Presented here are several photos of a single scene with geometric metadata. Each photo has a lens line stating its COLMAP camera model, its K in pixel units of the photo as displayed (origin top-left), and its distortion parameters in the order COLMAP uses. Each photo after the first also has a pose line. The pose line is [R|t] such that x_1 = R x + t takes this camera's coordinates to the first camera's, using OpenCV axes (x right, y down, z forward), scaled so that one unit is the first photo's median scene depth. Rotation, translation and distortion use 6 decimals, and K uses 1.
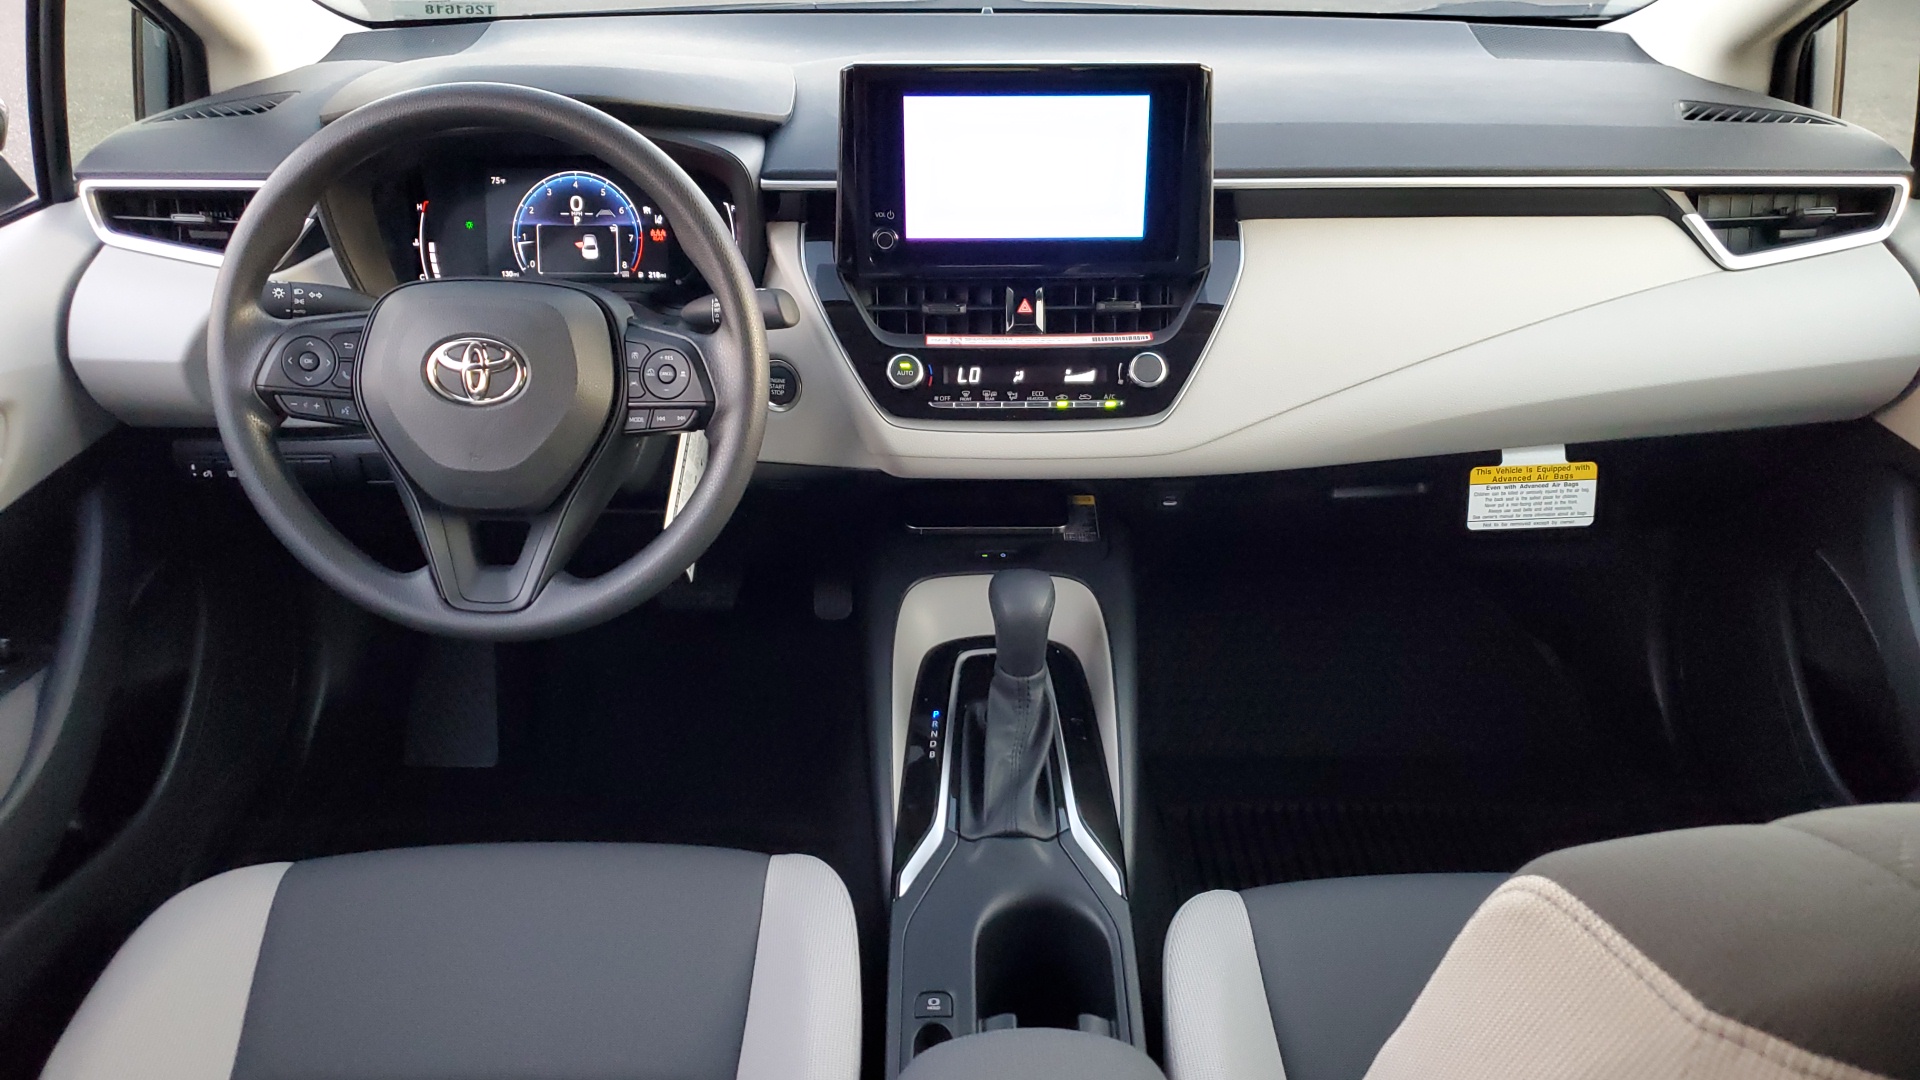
lens RADIAL K [[1436.7, 0, 958.2], [0, 1436.7, 570.1], [0, 0, 1]] dist [0.004147, -0.005686]
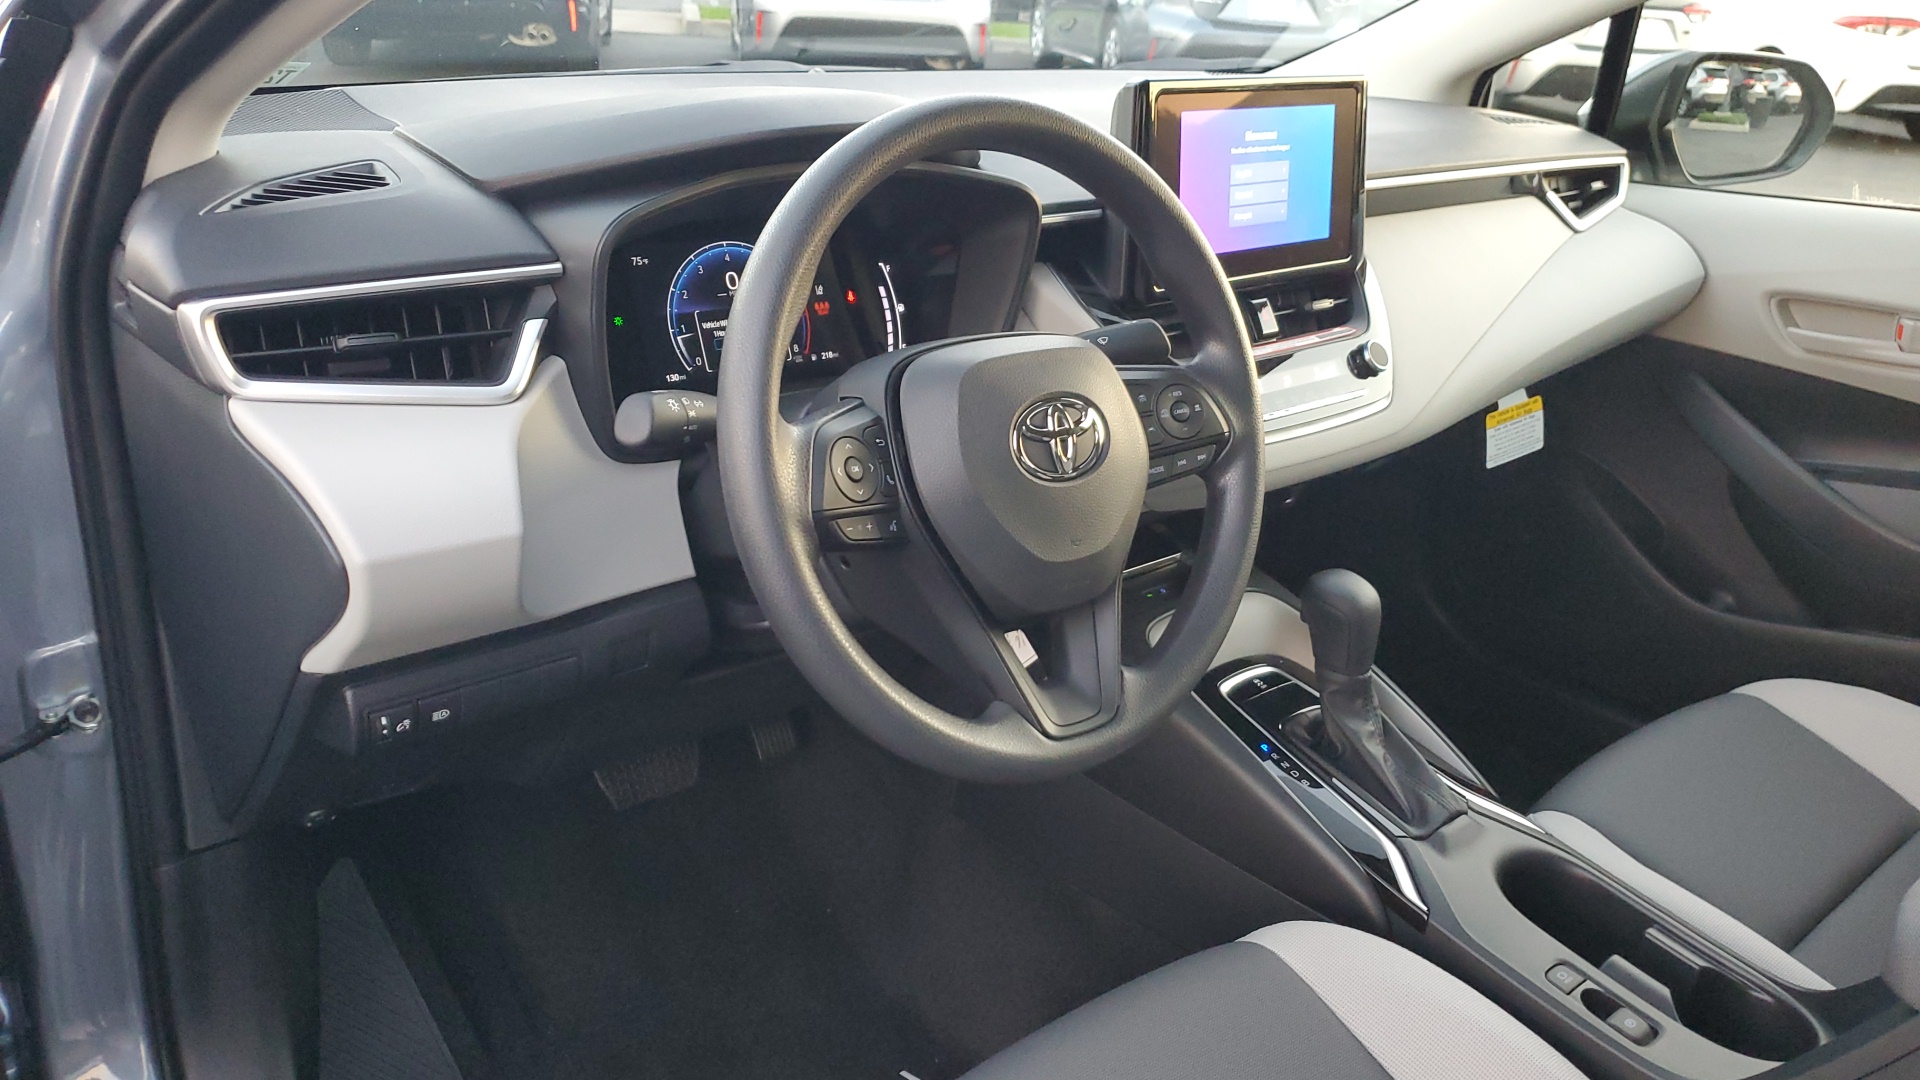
lens RADIAL K [[1436.7, 0, 958.2], [0, 1436.7, 570.1], [0, 0, 1]] dist [0.004147, -0.005686]
pose [[0.763268, -0.219428, 0.607679, -0.777725], [0.279467, 0.960146, -0.004320, -0.070492], [-0.582512, 0.173124, 0.794171, 0.363882]]
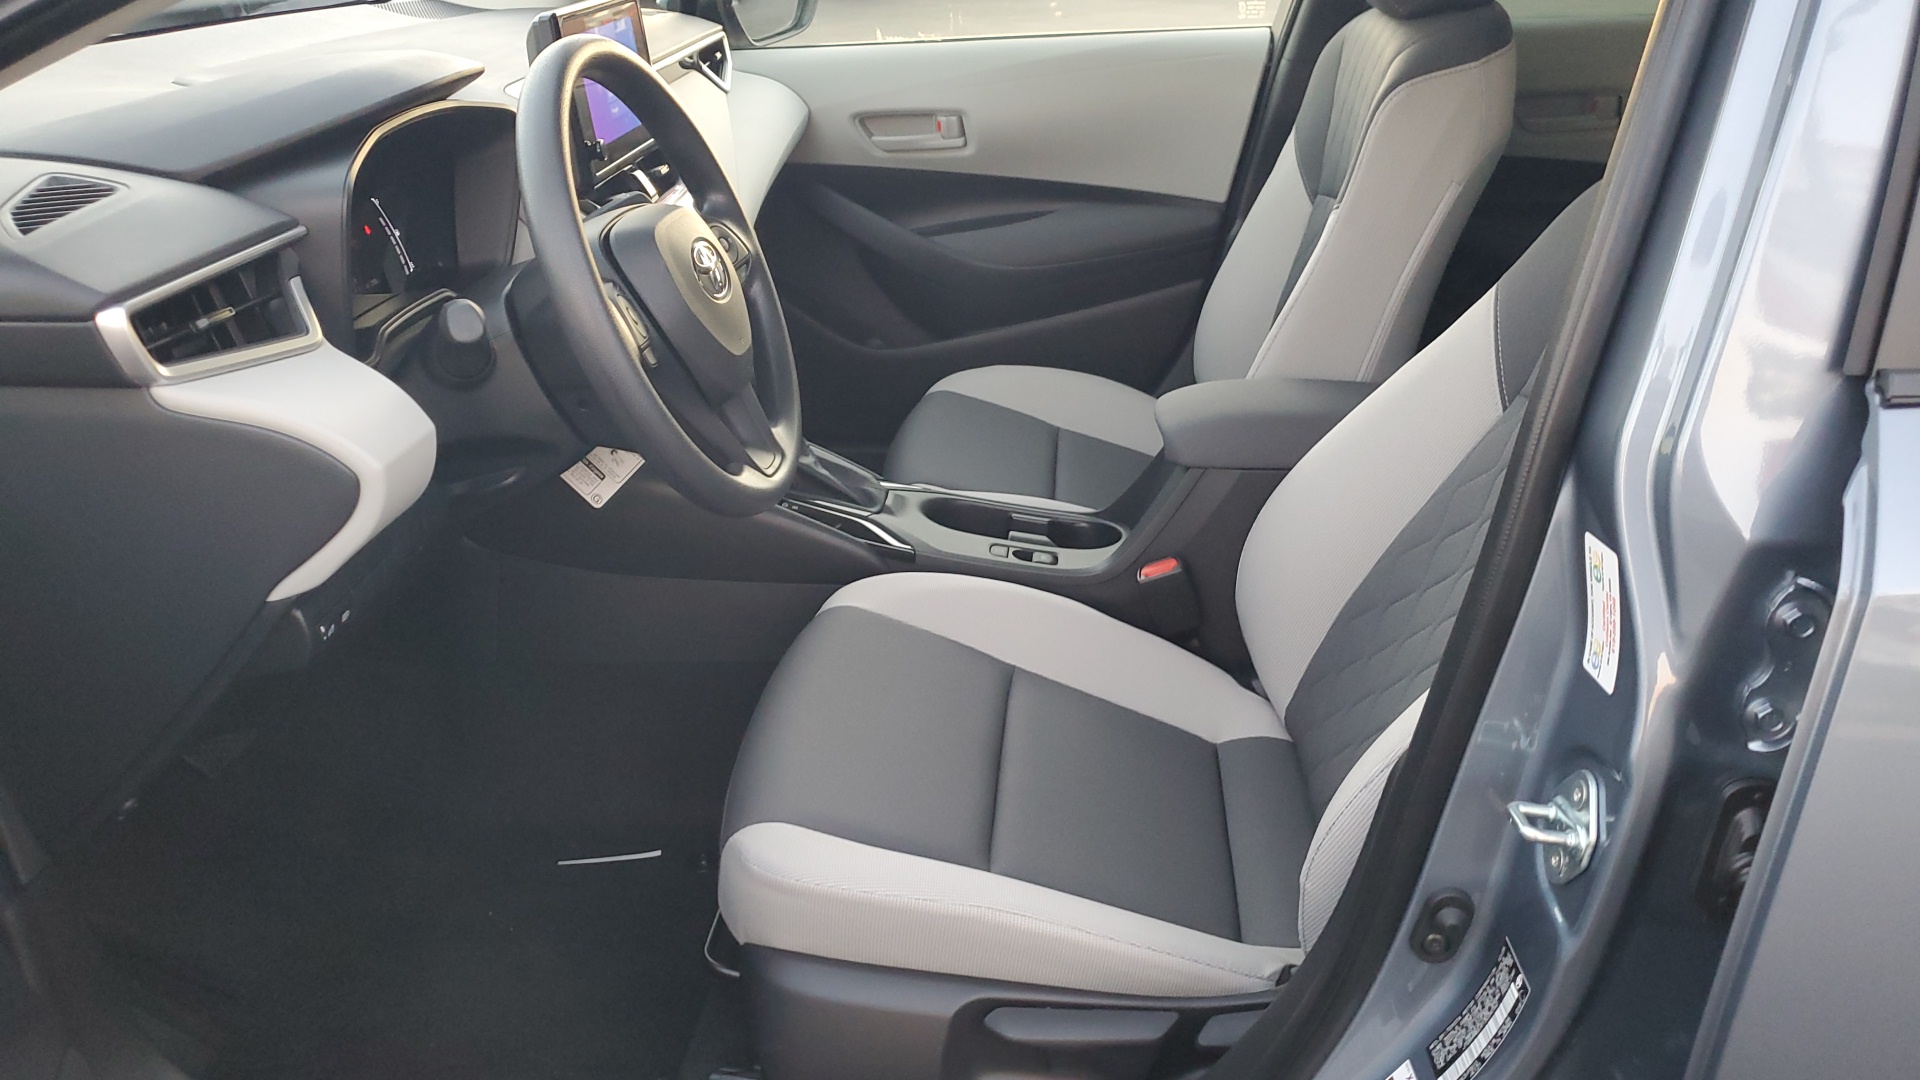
lens RADIAL K [[1436.7, 0, 958.2], [0, 1436.7, 570.1], [0, 0, 1]] dist [0.004147, -0.005686]
pose [[0.101385, -0.437828, 0.893324, -1.258590], [0.496352, 0.800467, 0.335986, -0.200831], [-0.862181, 0.409339, 0.298472, 0.507548]]
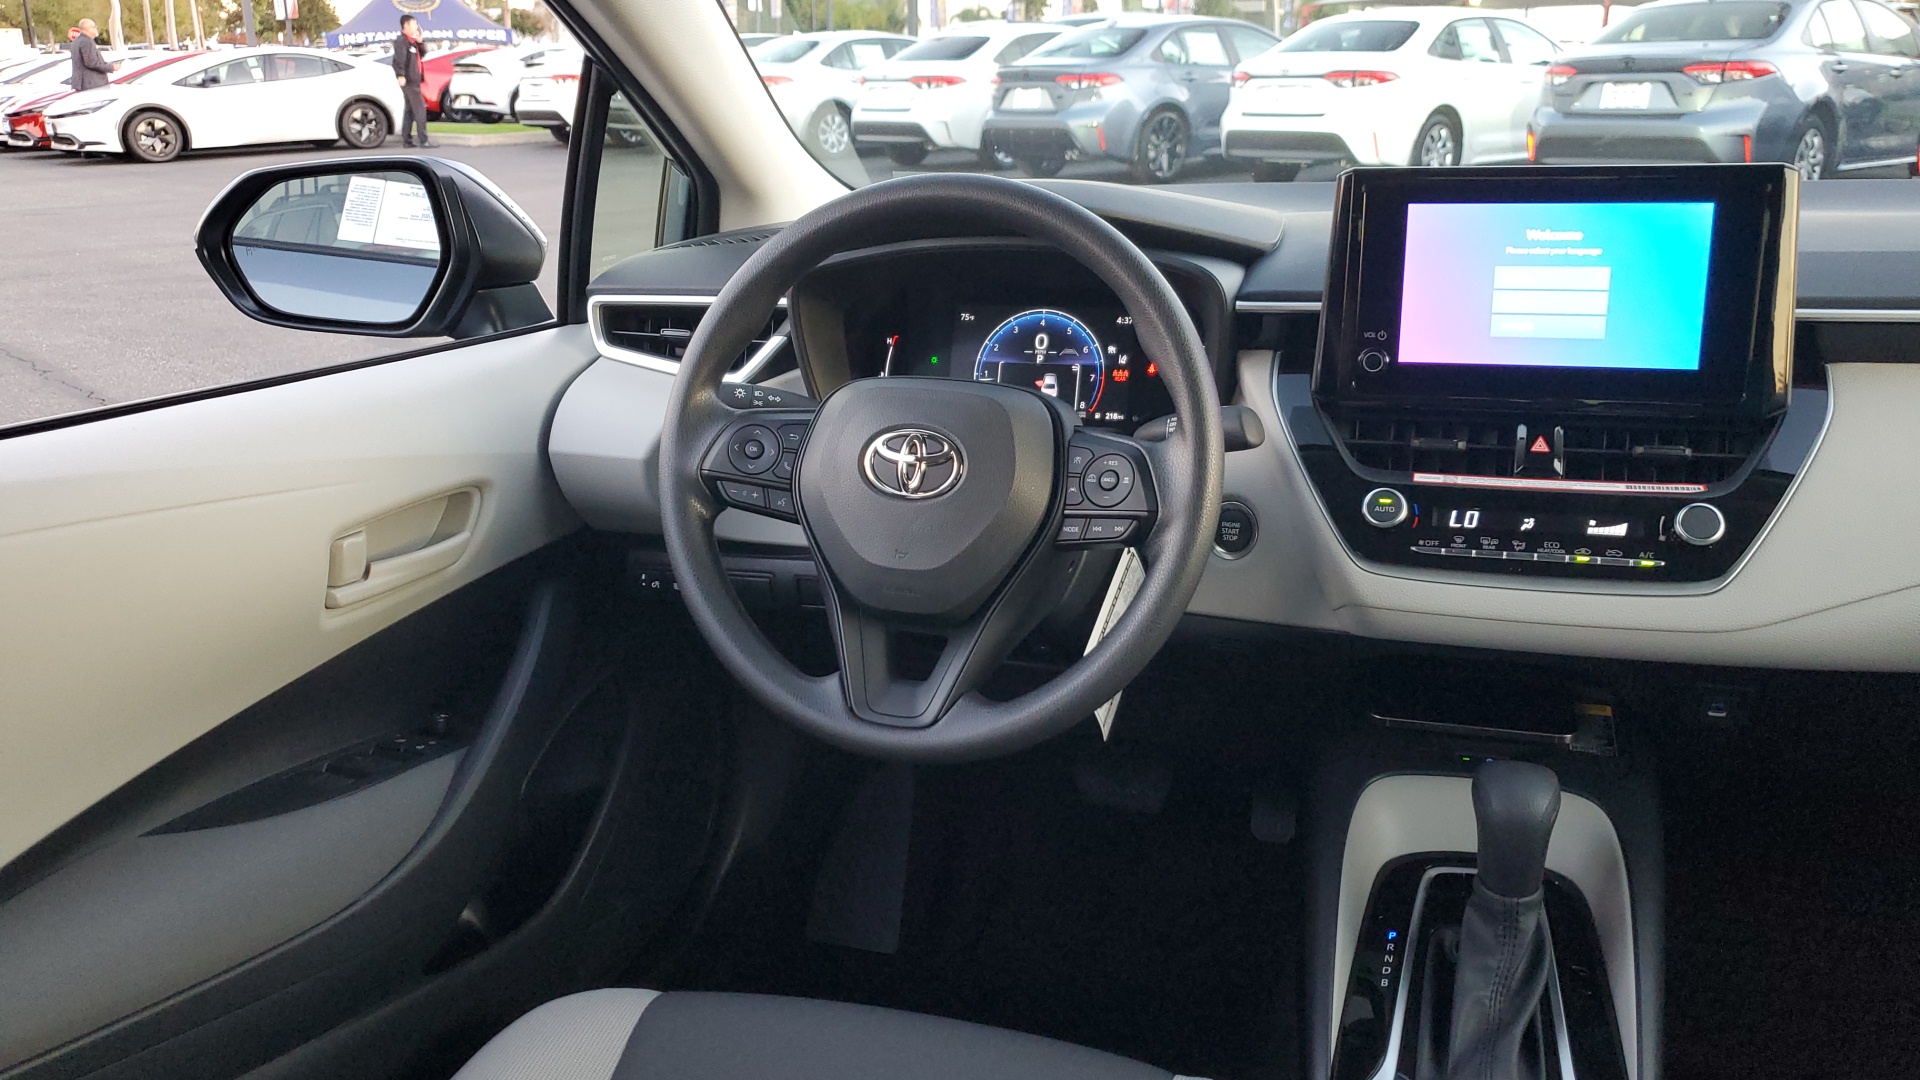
lens RADIAL K [[1450.2, 0, 969.4], [0, 1450.2, 554.6], [0, 0, 1]] dist [0.172169, -0.419792]
pose [[0.949794, 0.068264, -0.305337, -0.003079], [-0.128263, 0.975087, -0.180981, 0.076971], [0.285376, 0.211058, 0.934888, 0.114007]]
